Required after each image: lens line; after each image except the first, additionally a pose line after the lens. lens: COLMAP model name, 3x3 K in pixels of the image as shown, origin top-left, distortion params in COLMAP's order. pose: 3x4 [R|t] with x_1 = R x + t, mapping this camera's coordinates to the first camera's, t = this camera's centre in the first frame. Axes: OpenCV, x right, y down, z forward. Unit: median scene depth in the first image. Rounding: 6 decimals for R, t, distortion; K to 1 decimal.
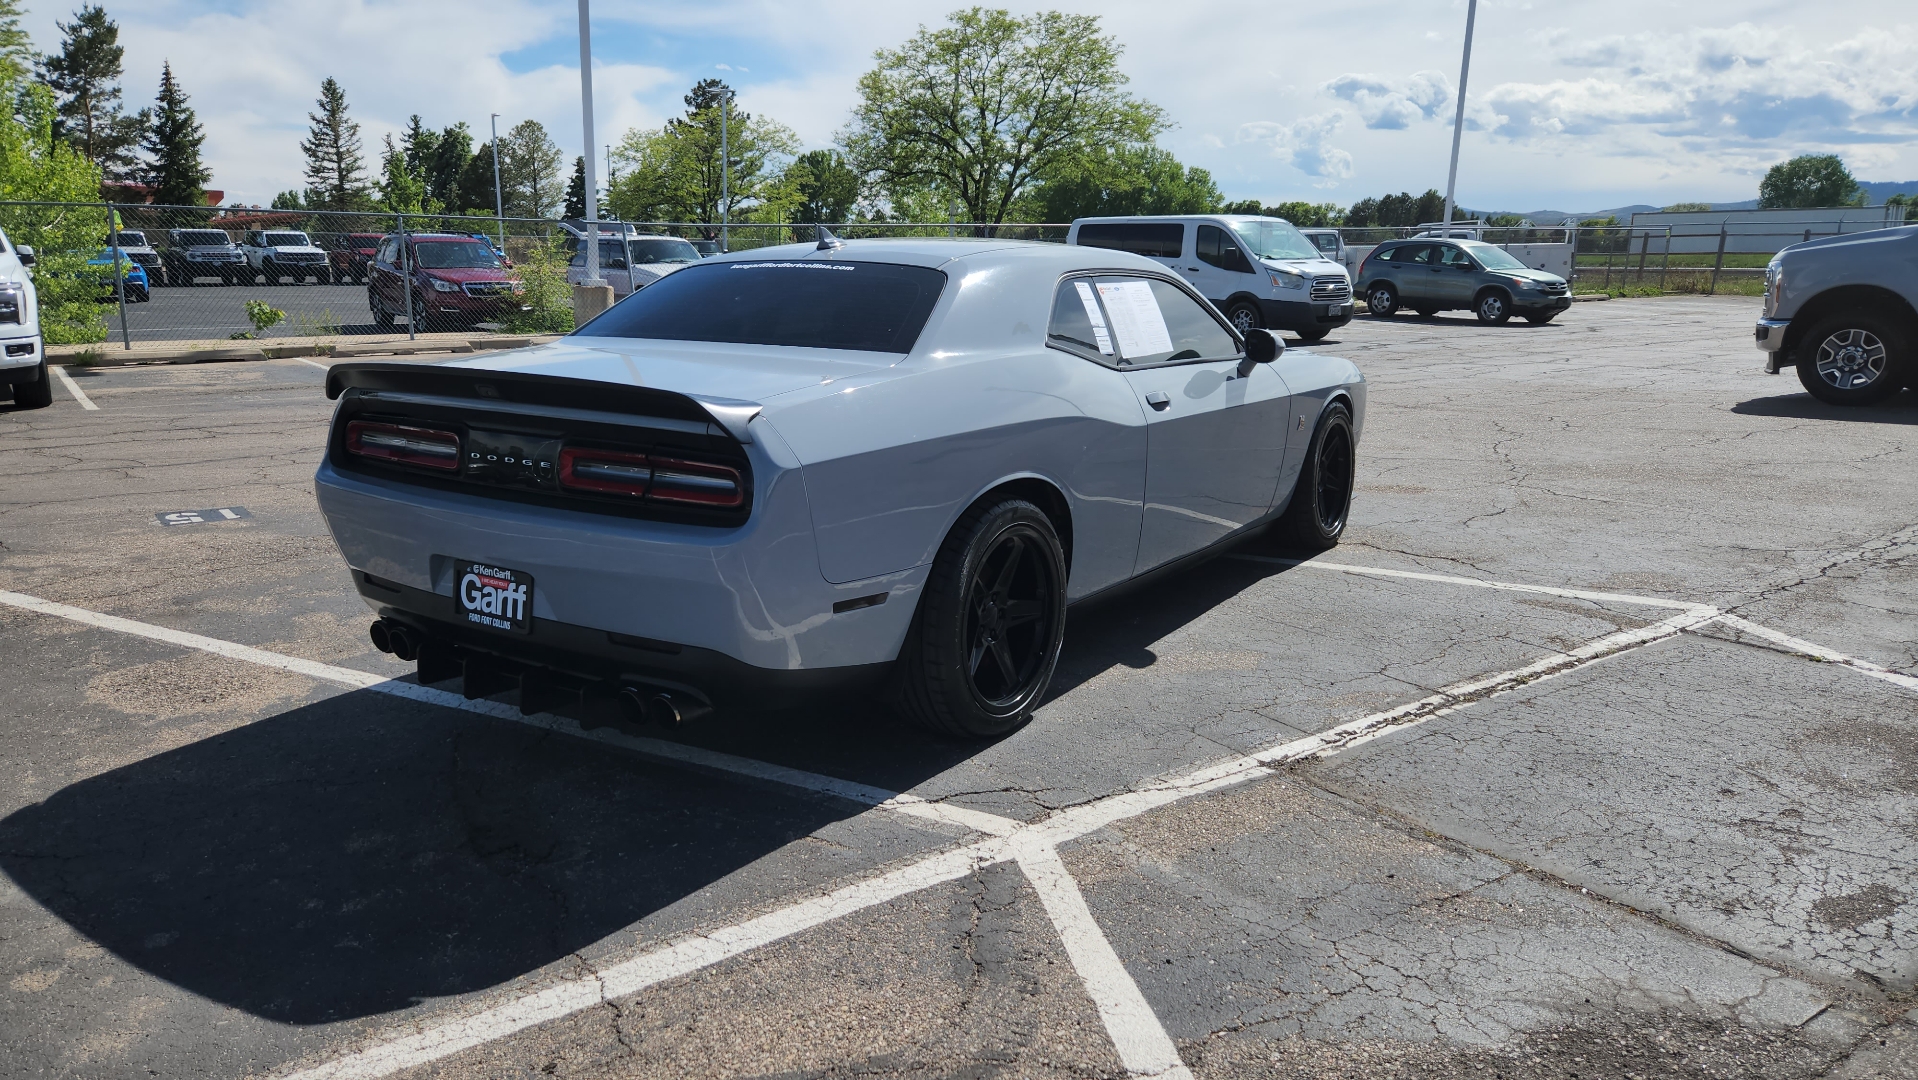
lens RADIAL K [[1287.7, 0, 916.7], [0, 1287.7, 534.8], [0, 0, 1]] dist [0.072420, -0.061343]
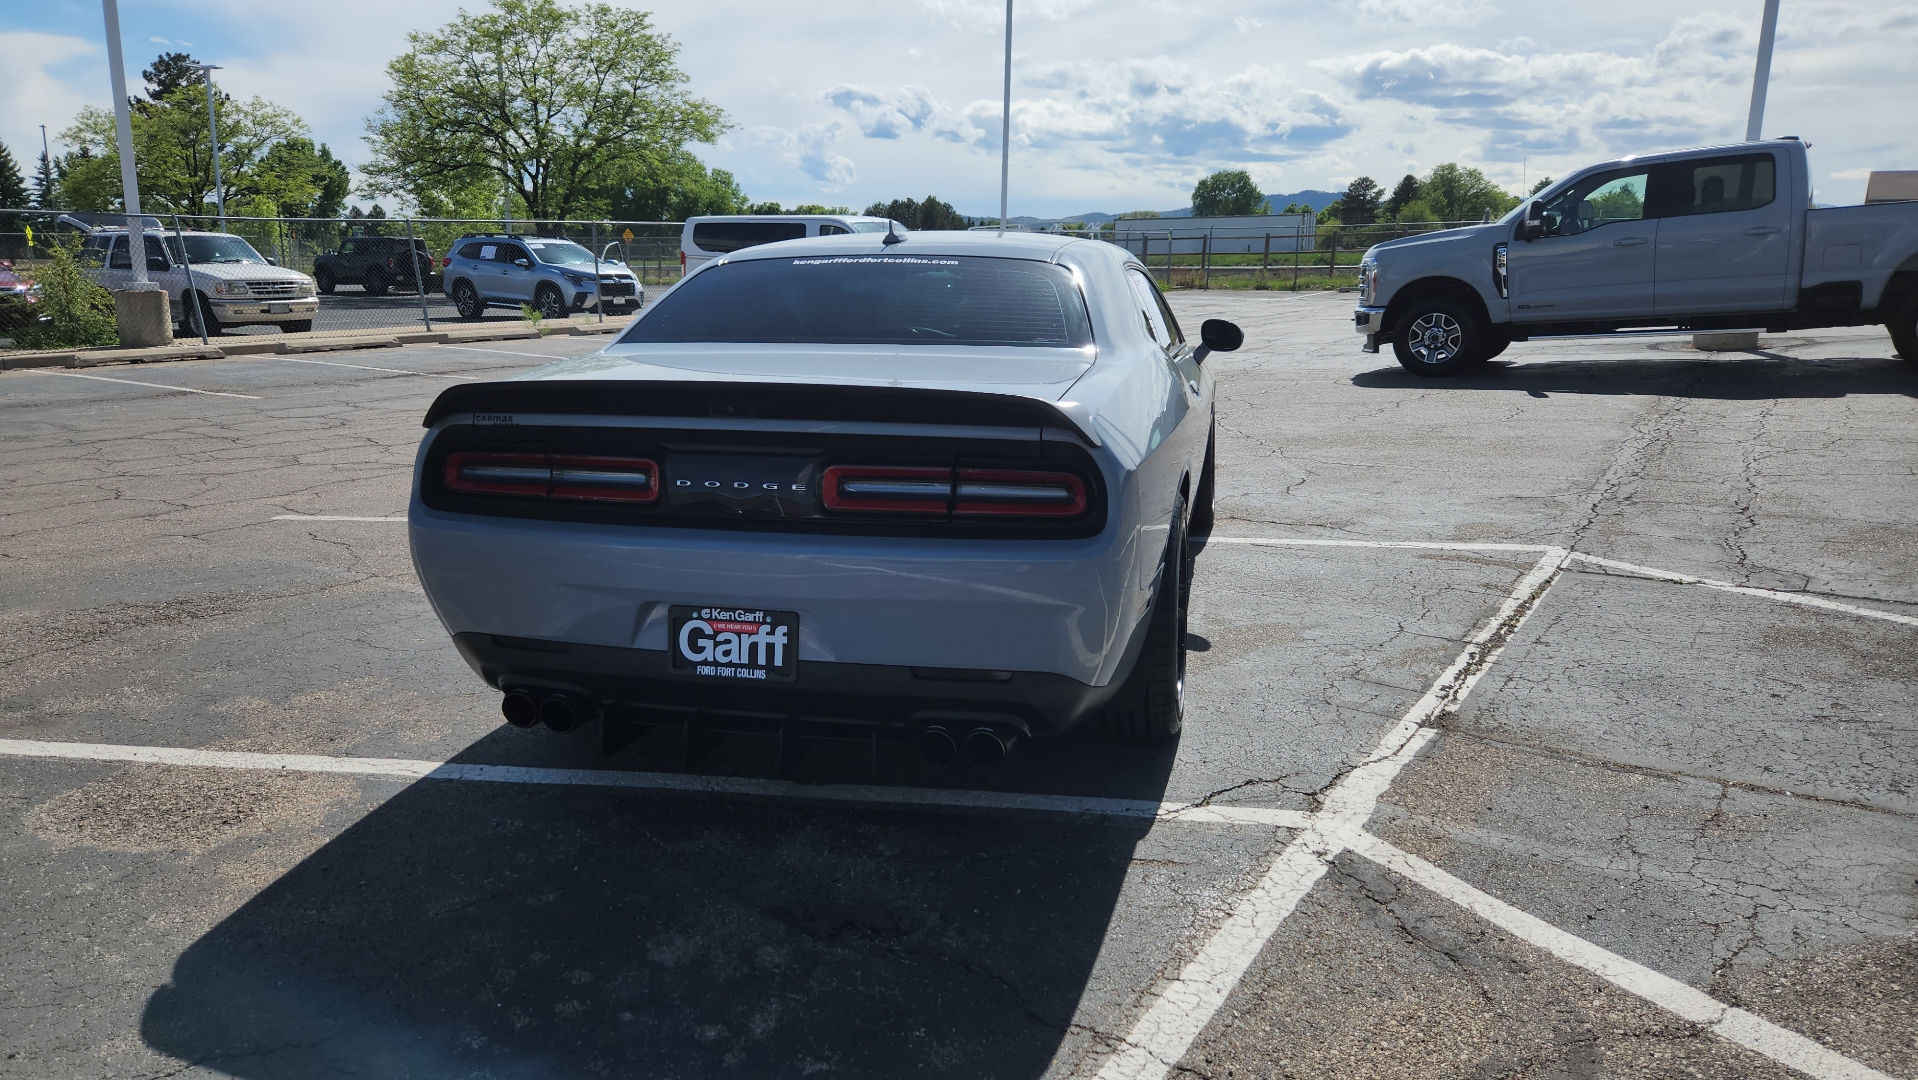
lens RADIAL K [[1287.7, 0, 916.4], [0, 1287.7, 533.1], [0, 0, 1]] dist [0.072420, -0.061343]
pose [[0.936581, -0.078384, 0.341572, -0.077108], [0.078904, 0.996805, 0.012395, -0.004117], [-0.341452, 0.015342, 0.939774, 0.022882]]
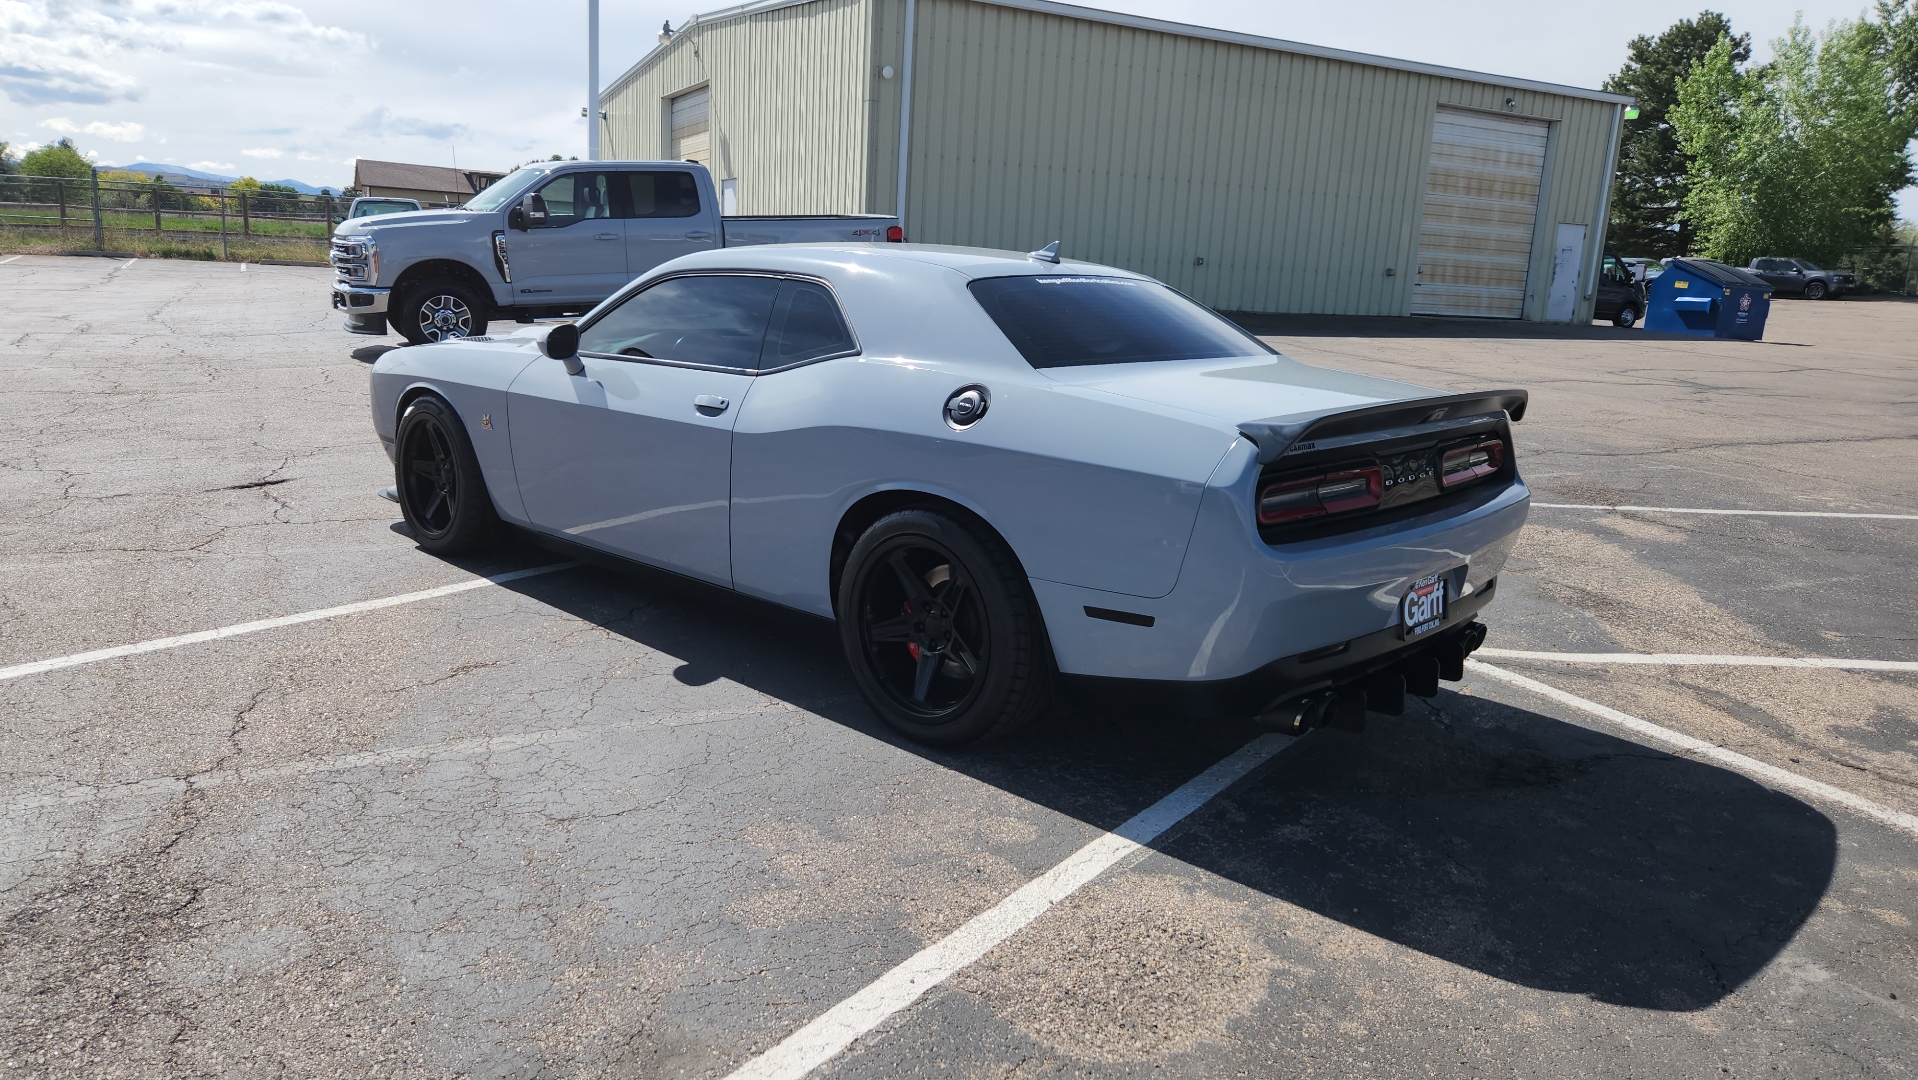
lens RADIAL K [[1287.7, 0, 932.1], [0, 1287.7, 536.8], [0, 0, 1]] dist [0.072420, -0.061343]
pose [[0.146130, -0.204444, 0.967909, -0.219043], [0.162594, 0.970070, 0.180353, -0.041278], [-0.975812, 0.131021, 0.174998, 0.185349]]
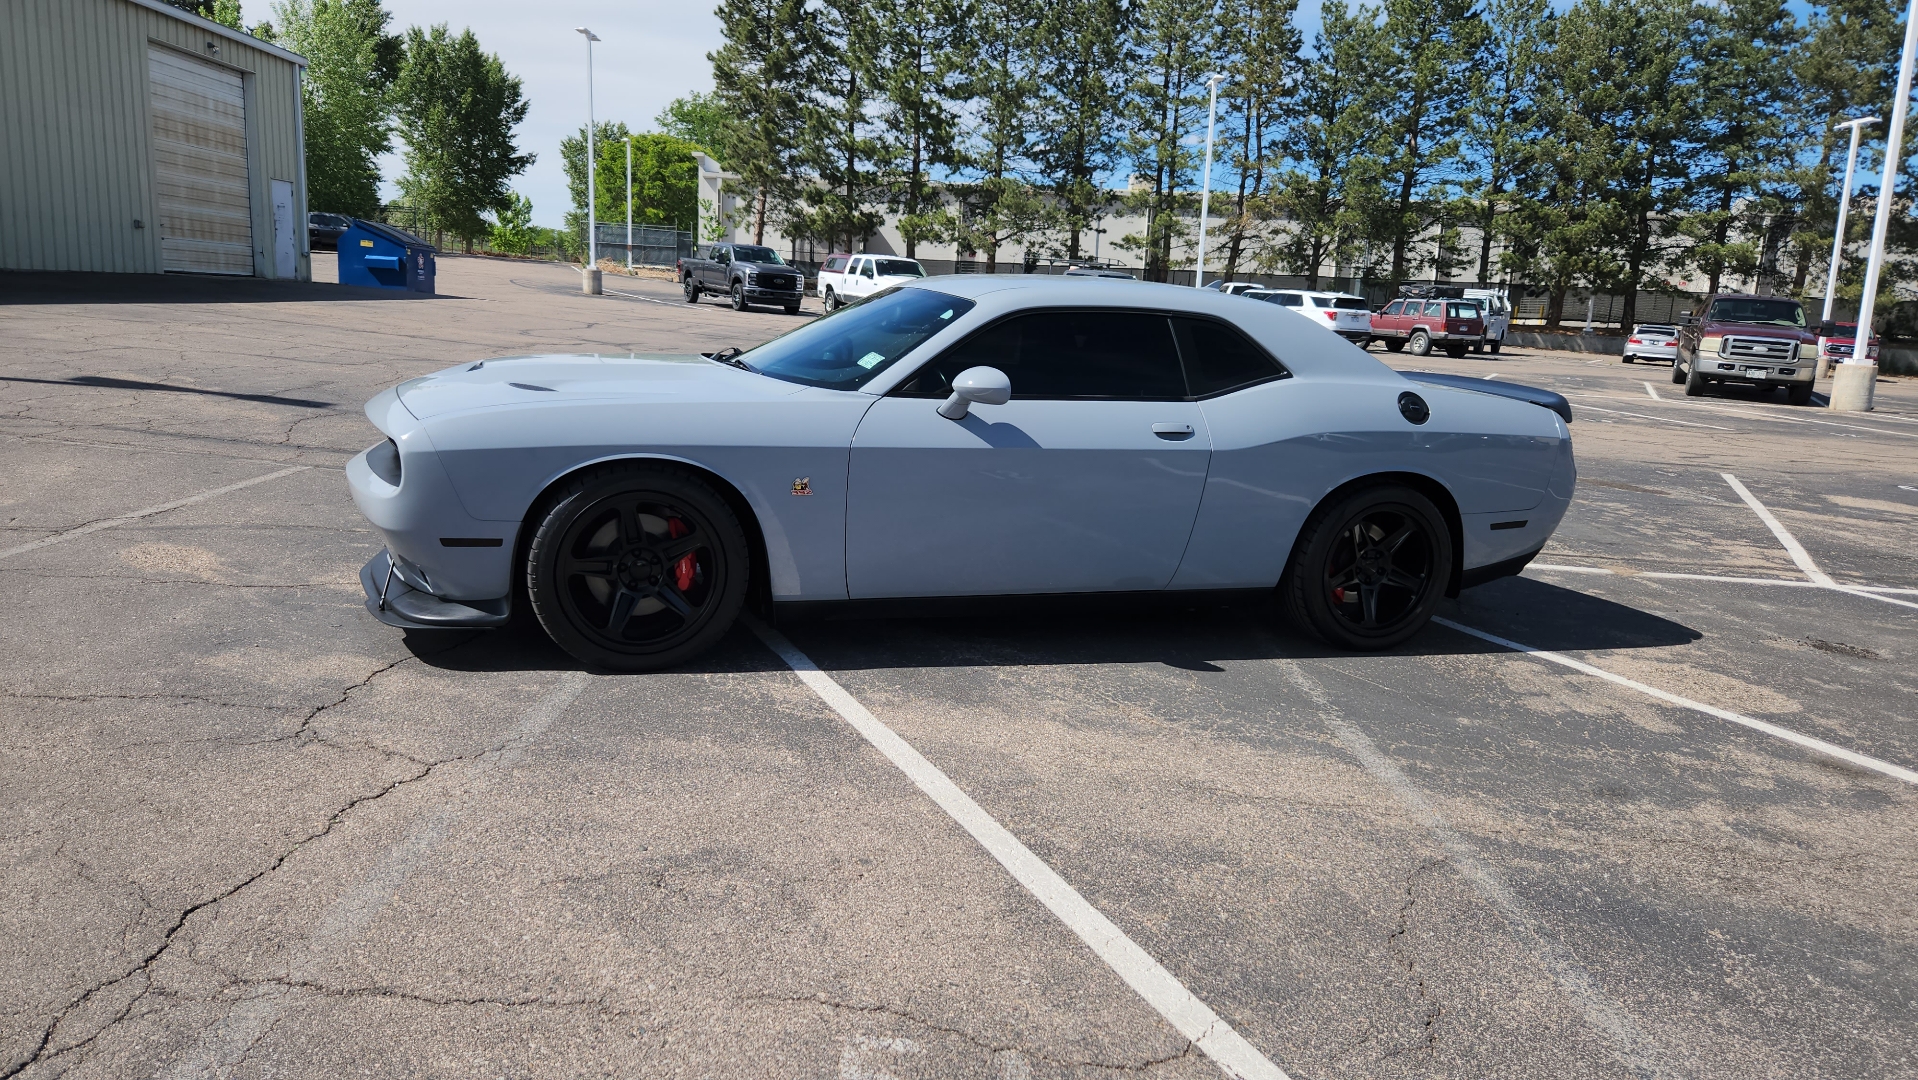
lens RADIAL K [[1284.4, 0, 926.4], [0, 1284.4, 546.8], [0, 0, 1]] dist [0.071014, -0.058234]
pose [[-0.801392, -0.170688, 0.573268, -0.126898], [0.057947, 0.931756, 0.358431, -0.093840], [-0.595326, 0.320463, -0.736811, 0.443282]]
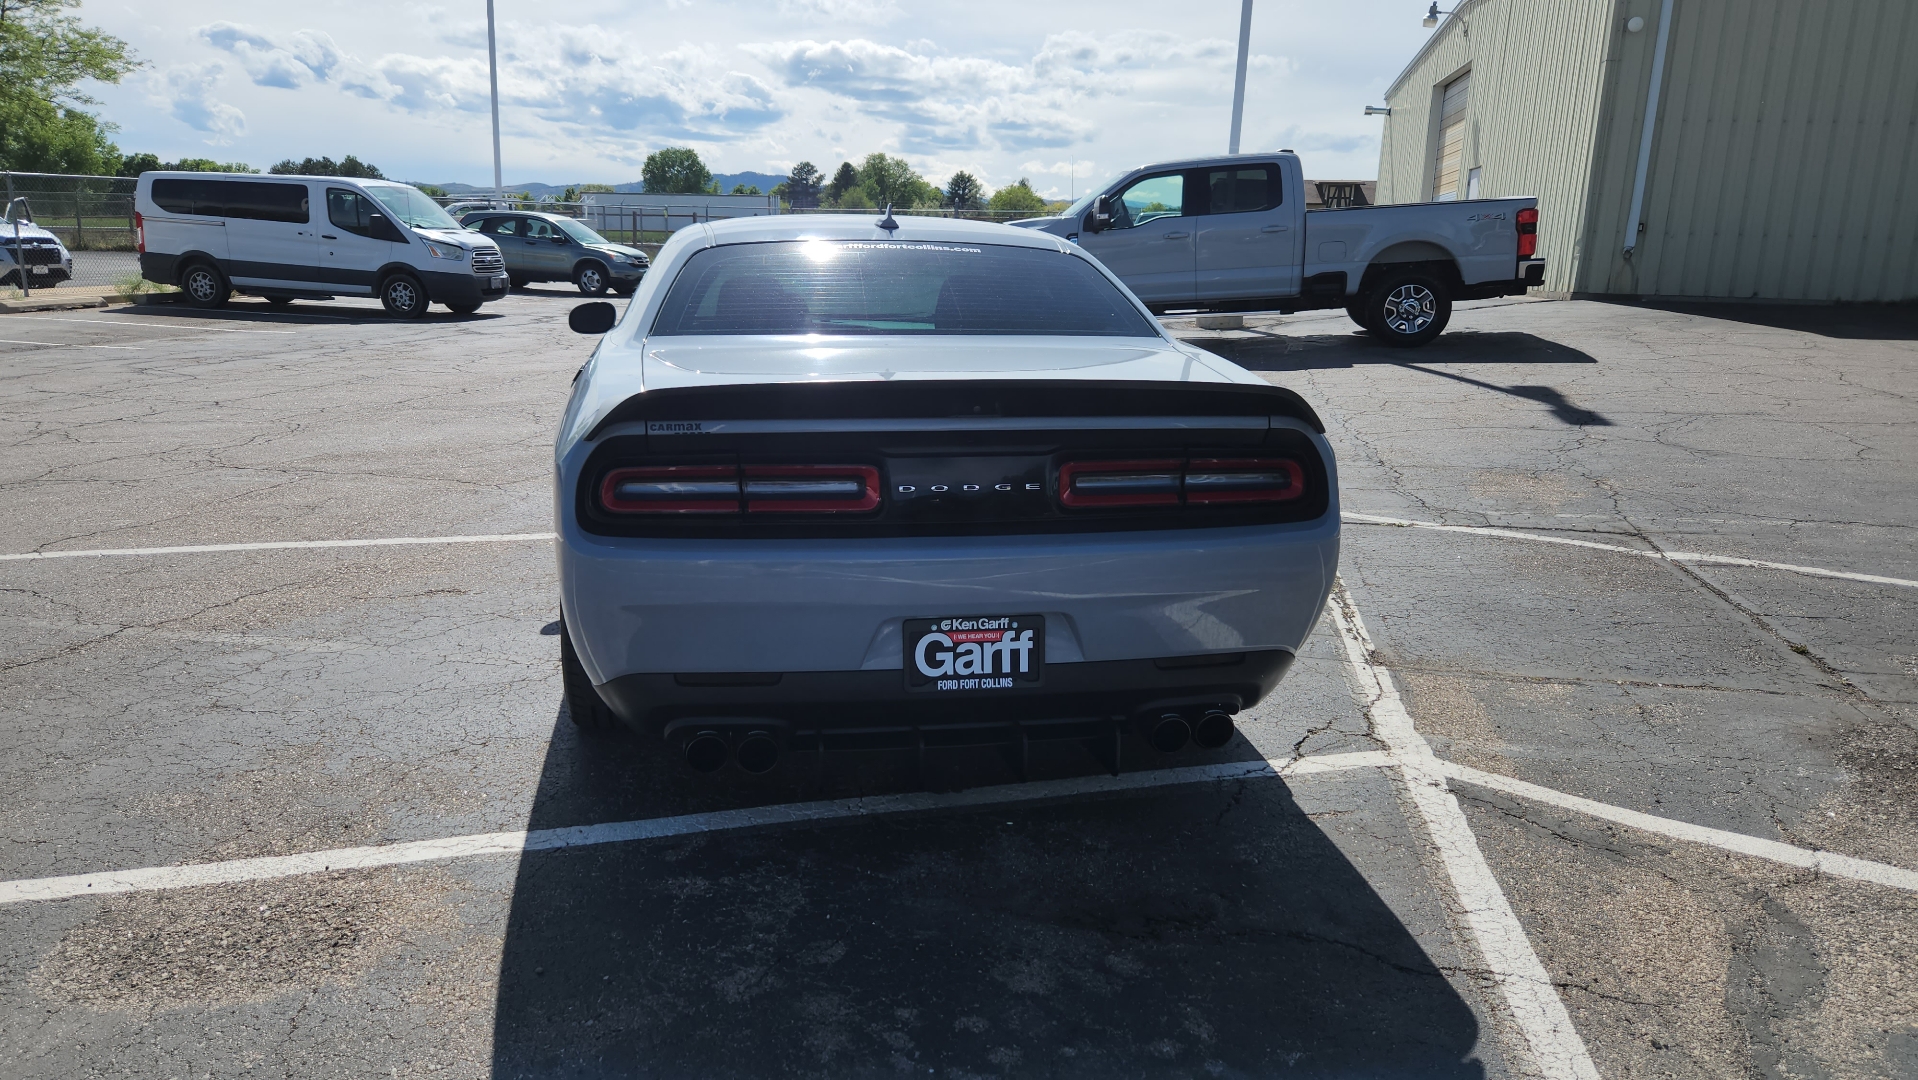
lens RADIAL K [[1287.7, 0, 916.4], [0, 1287.7, 546.8], [0, 0, 1]] dist [0.072420, -0.061343]
pose [[0.719408, -0.150738, 0.678034, -0.138421], [0.129435, 0.988162, 0.082351, -0.014133], [-0.682421, 0.028518, 0.730403, 0.065547]]
